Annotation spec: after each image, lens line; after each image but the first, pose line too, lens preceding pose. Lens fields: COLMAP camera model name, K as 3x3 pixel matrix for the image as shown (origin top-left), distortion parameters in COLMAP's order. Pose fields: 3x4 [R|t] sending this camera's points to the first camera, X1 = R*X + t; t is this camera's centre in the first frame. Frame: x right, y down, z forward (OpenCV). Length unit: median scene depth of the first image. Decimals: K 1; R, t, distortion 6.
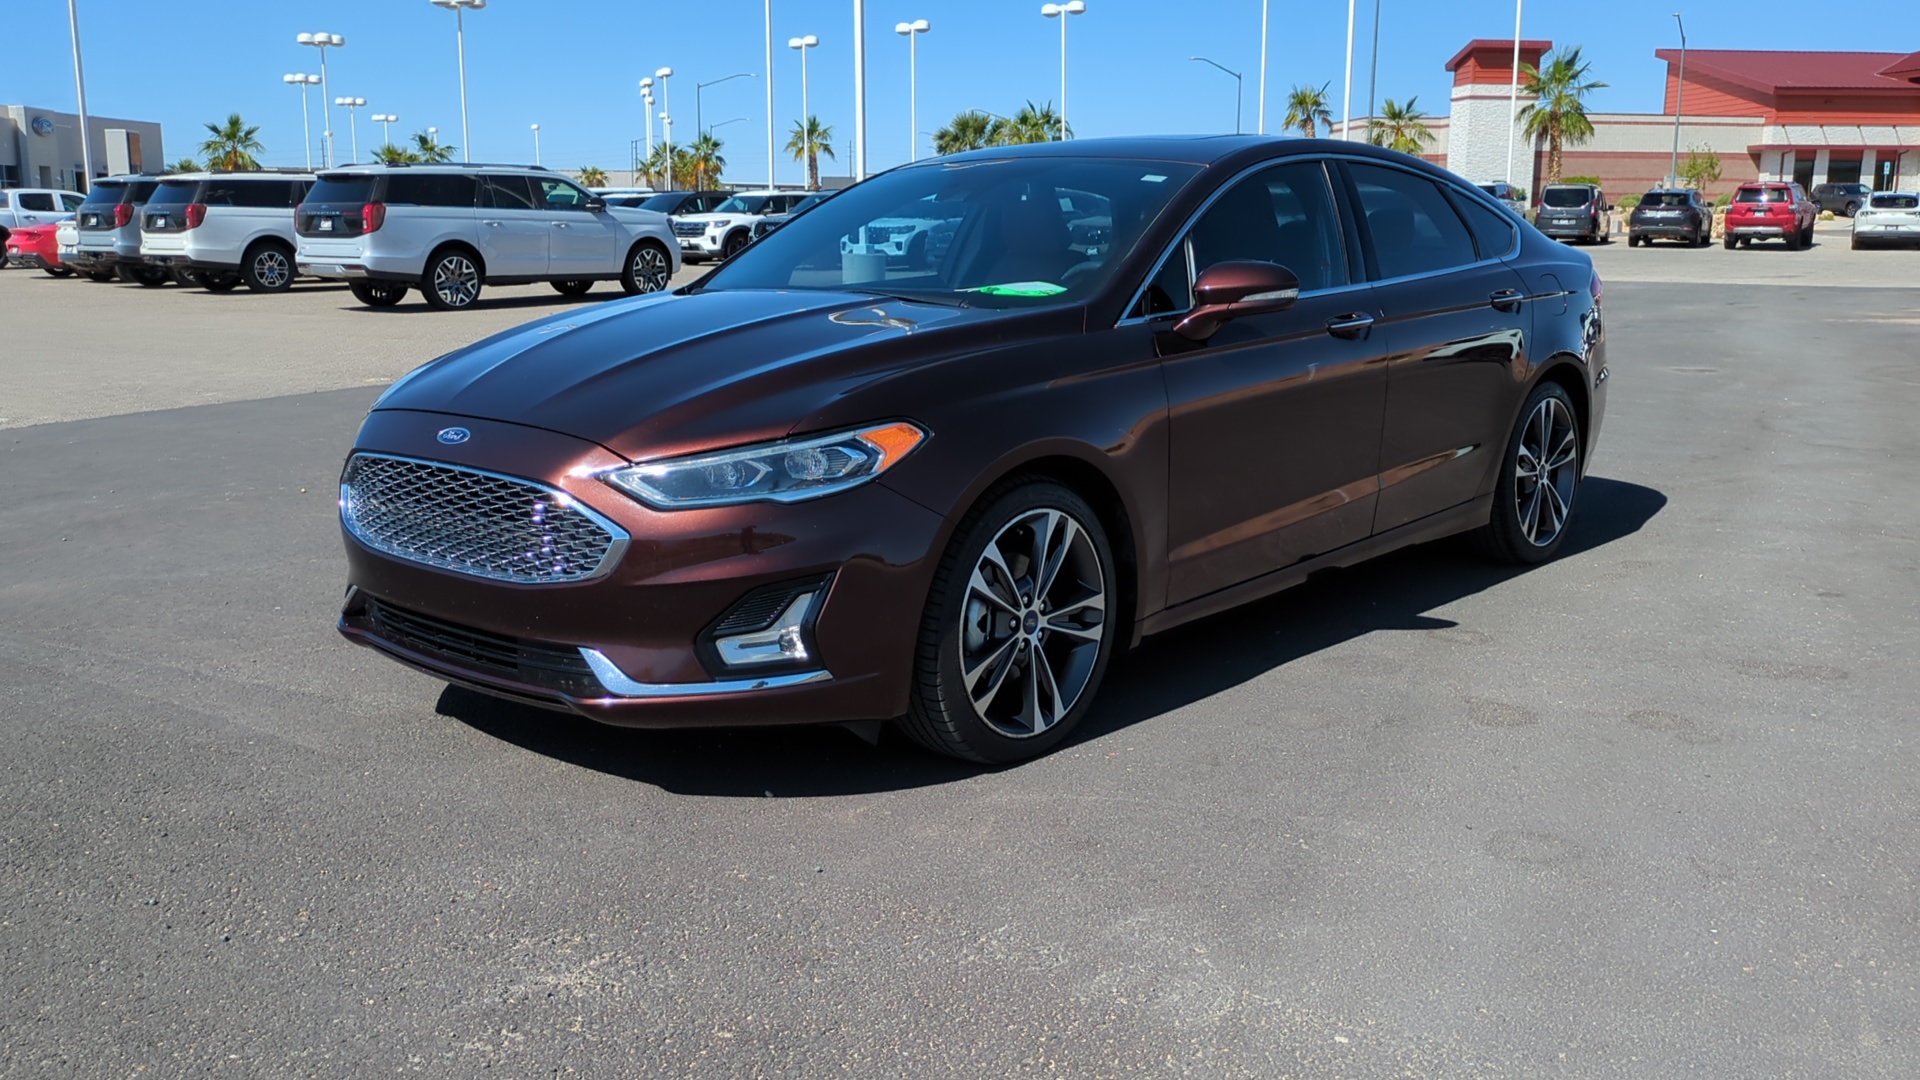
lens RADIAL K [[1643.8, 0, 974.4], [0, 1643.8, 550.5], [0, 0, 1]] dist [0.065909, -0.090832]
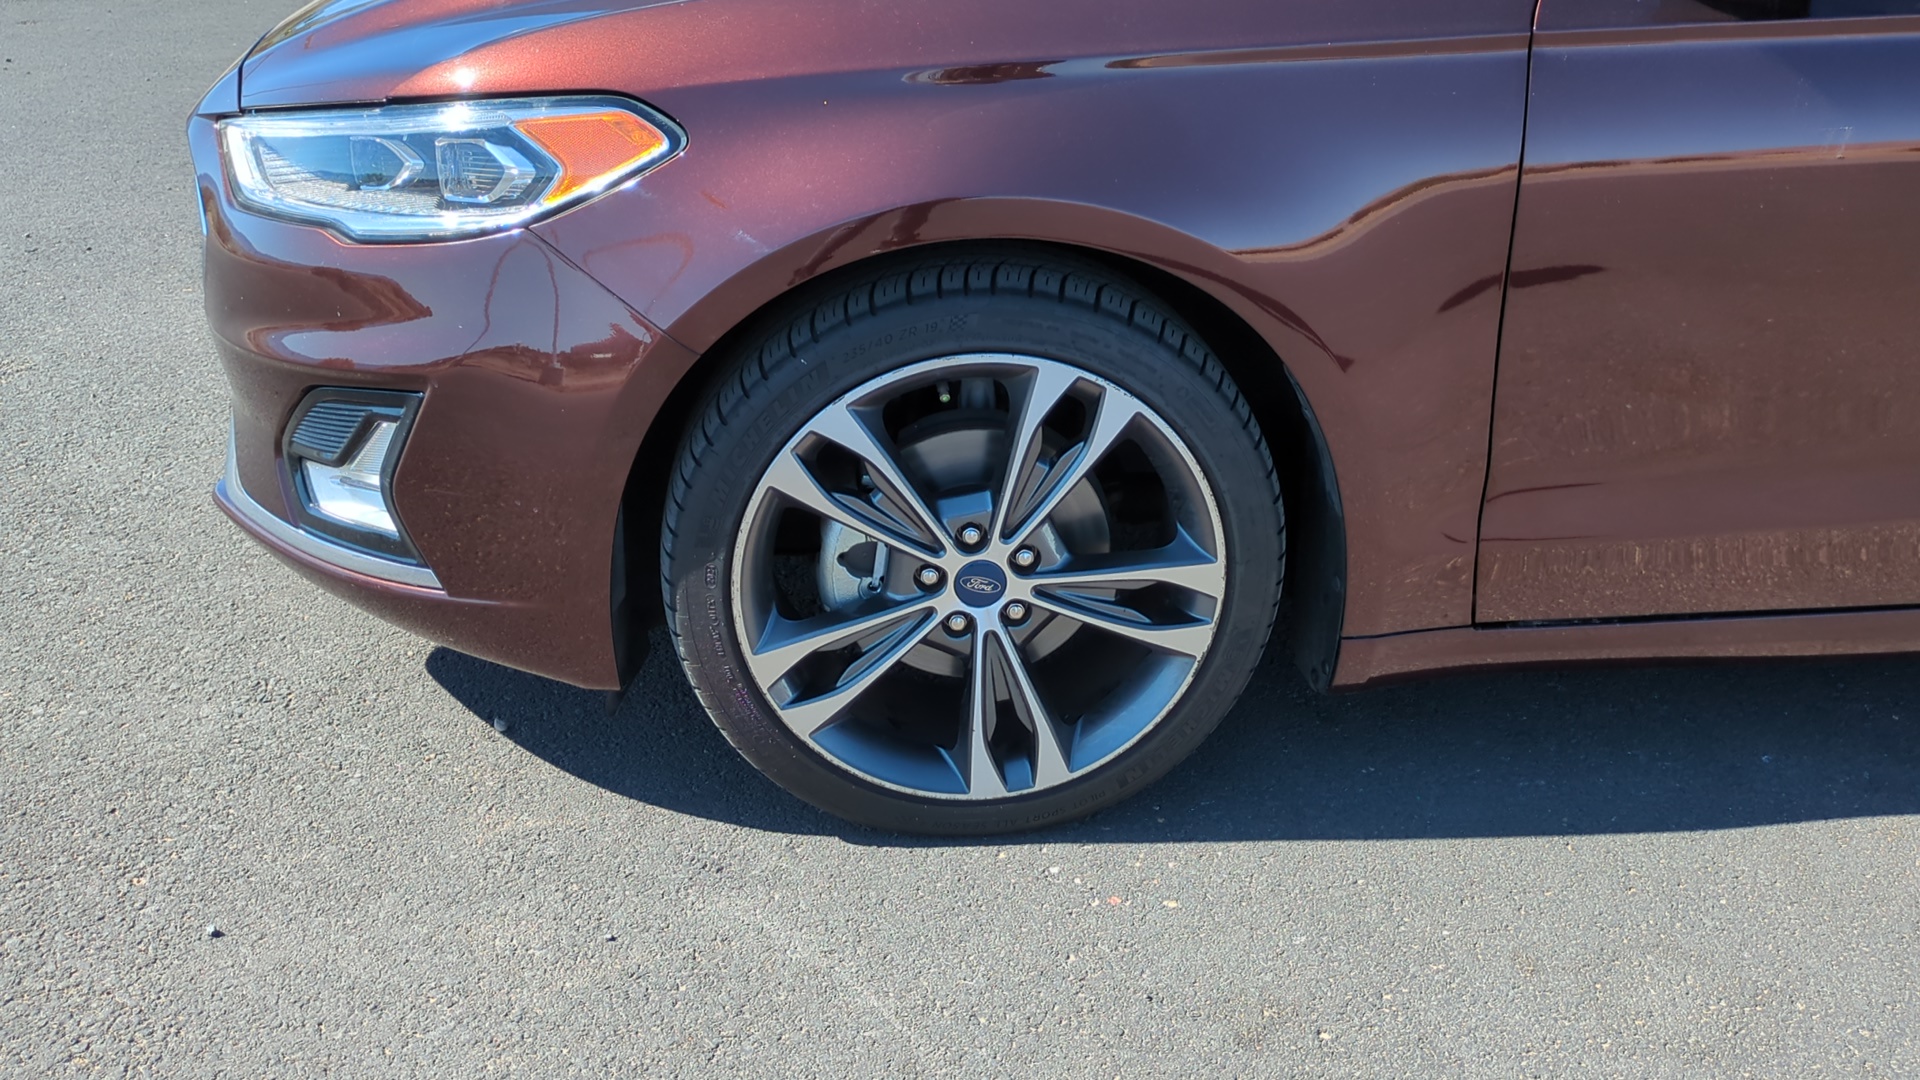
lens RADIAL K [[1643.8, 0, 973.6], [0, 1643.8, 545.7], [0, 0, 1]] dist [0.065909, -0.090832]
pose [[0.719239, 0.311442, -0.621046, 0.204551], [-0.158900, 0.943944, 0.289346, -0.065047], [0.676347, -0.109424, 0.728410, 0.418550]]
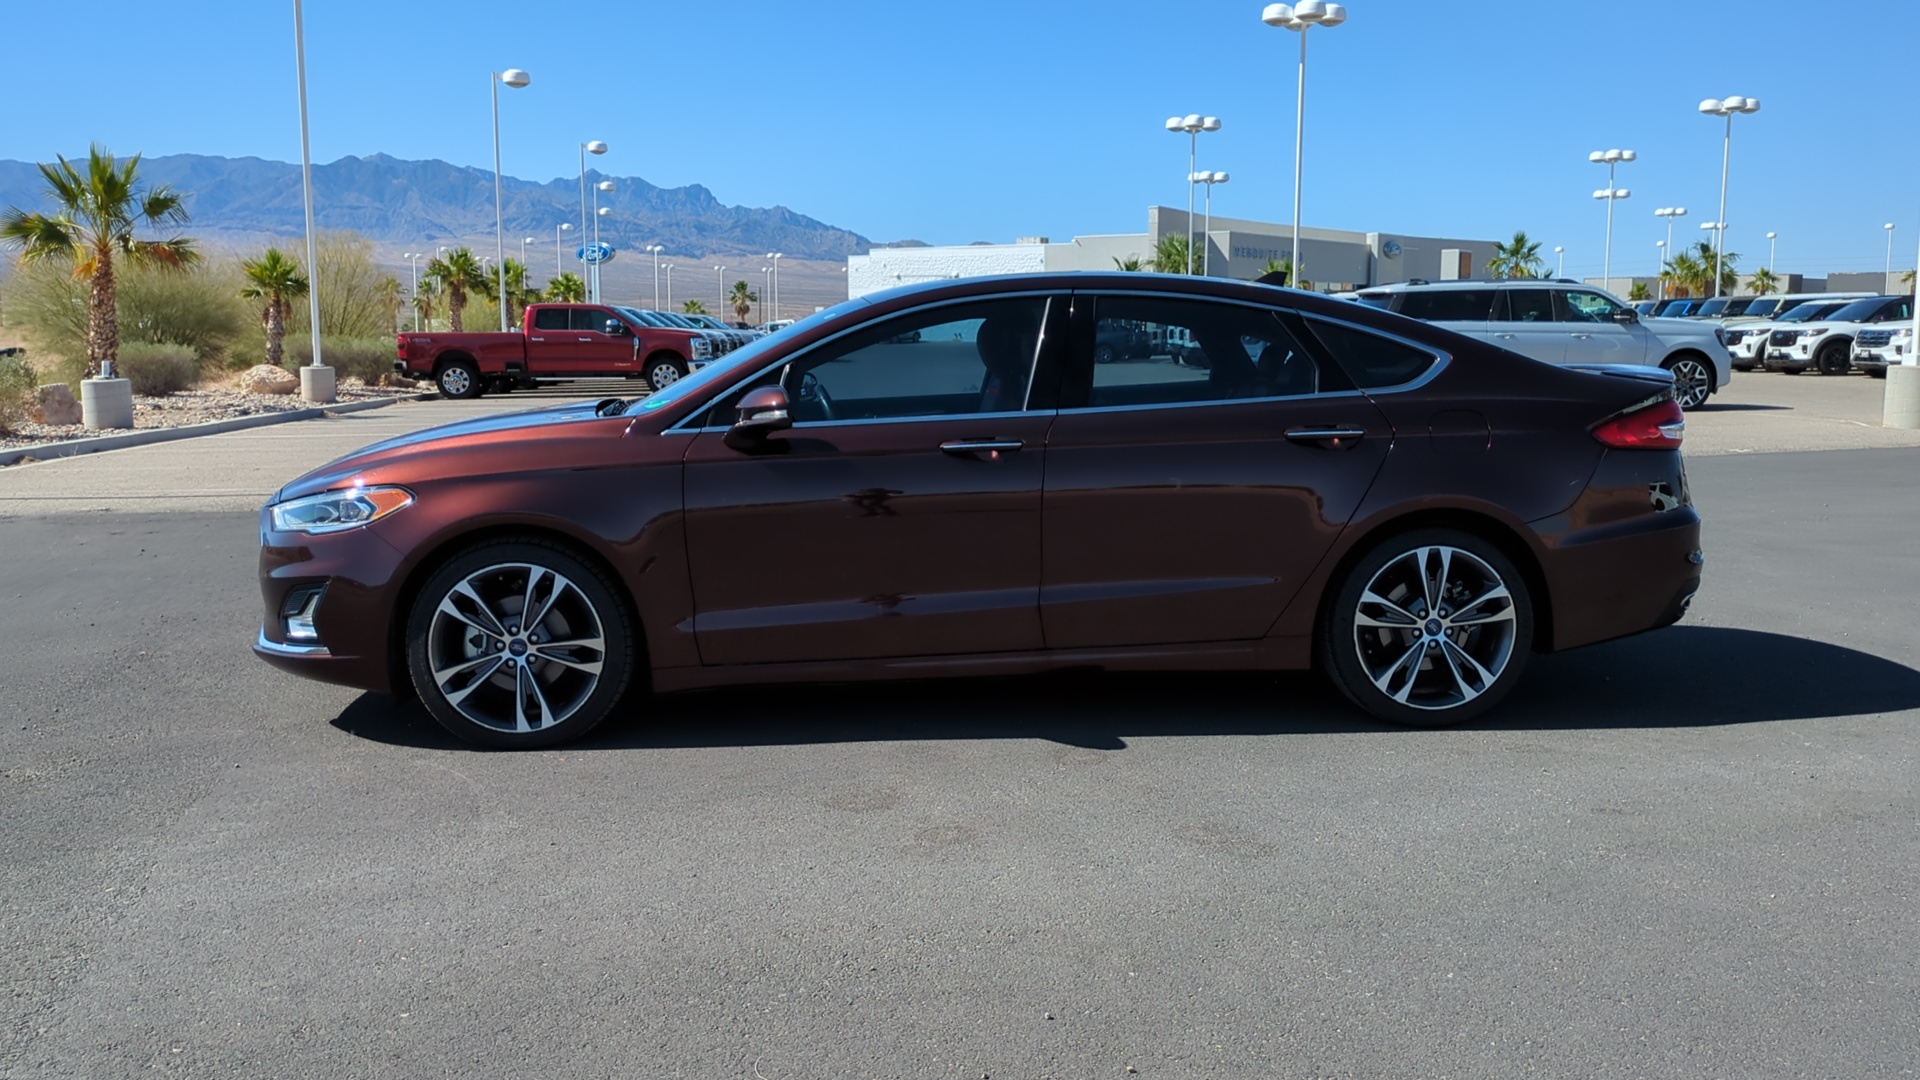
lens RADIAL K [[1643.8, 0, 963.3], [0, 1643.8, 535.4], [0, 0, 1]] dist [0.065909, -0.090832]
pose [[0.708391, 0.085591, -0.700611, 0.781539], [-0.135794, 0.990603, -0.016284, -0.047214], [0.692634, 0.106675, 0.713358, 0.178763]]
